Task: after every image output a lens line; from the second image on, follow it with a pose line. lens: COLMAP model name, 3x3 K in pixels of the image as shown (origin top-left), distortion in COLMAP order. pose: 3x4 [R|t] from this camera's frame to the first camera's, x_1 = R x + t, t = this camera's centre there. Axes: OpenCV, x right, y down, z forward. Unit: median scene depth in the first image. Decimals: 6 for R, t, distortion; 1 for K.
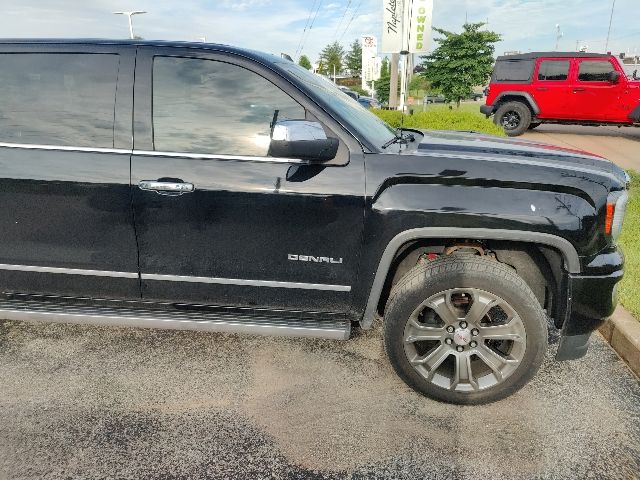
lens RADIAL K [[451.3, 0, 321.2], [0, 451.3, 239.9], [0, 0, 1]] dist [0.031981, -0.031538]
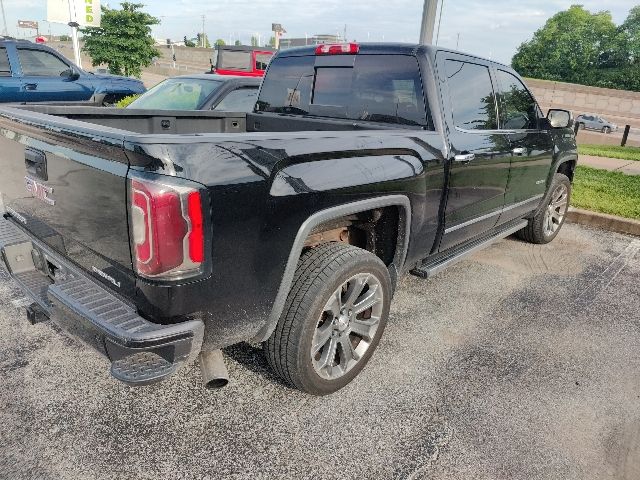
lens RADIAL K [[451.3, 0, 316.3], [0, 451.3, 245.6], [0, 0, 1]] dist [0.031981, -0.031538]
pose [[0.595054, -0.246805, 0.764852, -2.008797], [0.202622, 0.967009, 0.154398, -0.176021], [-0.777724, 0.063101, 0.625430, 0.523675]]
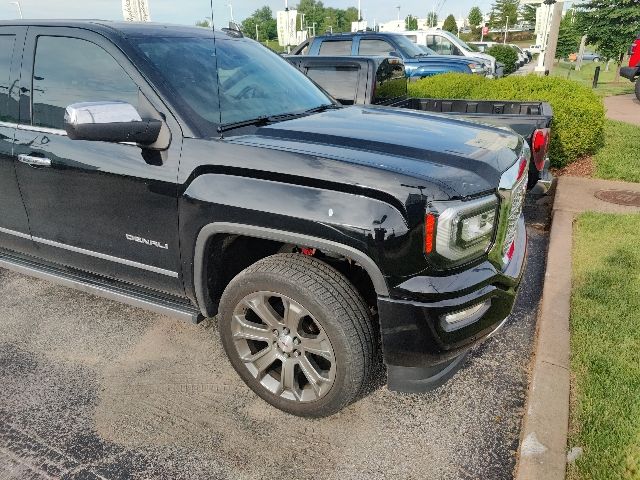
lens RADIAL K [[451.3, 0, 323.3], [0, 451.3, 244.0], [0, 0, 1]] dist [0.031981, -0.031538]
pose [[0.941752, 0.117828, -0.314992, 0.641519], [-0.089163, 0.990576, 0.103965, -0.087960], [0.324273, -0.069824, 0.943383, 0.166255]]
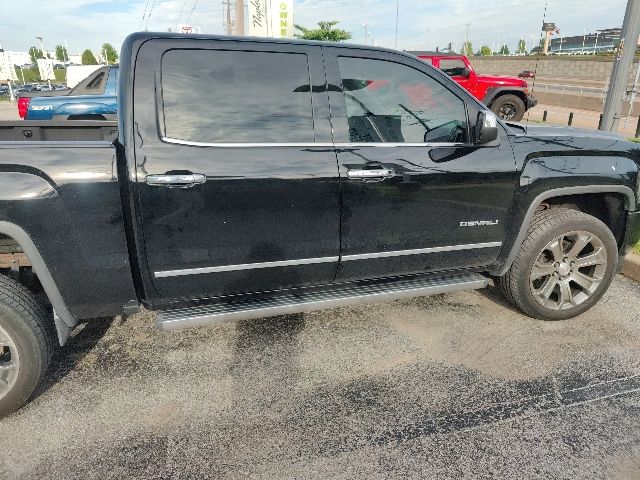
lens RADIAL K [[451.3, 0, 325.8], [0, 451.3, 240.9], [0, 0, 1]] dist [0.031981, -0.031538]
pose [[0.922704, -0.127961, 0.363652, -0.815347], [0.121936, 0.991748, 0.039584, -0.009639], [-0.365717, 0.007818, 0.930693, -0.000987]]
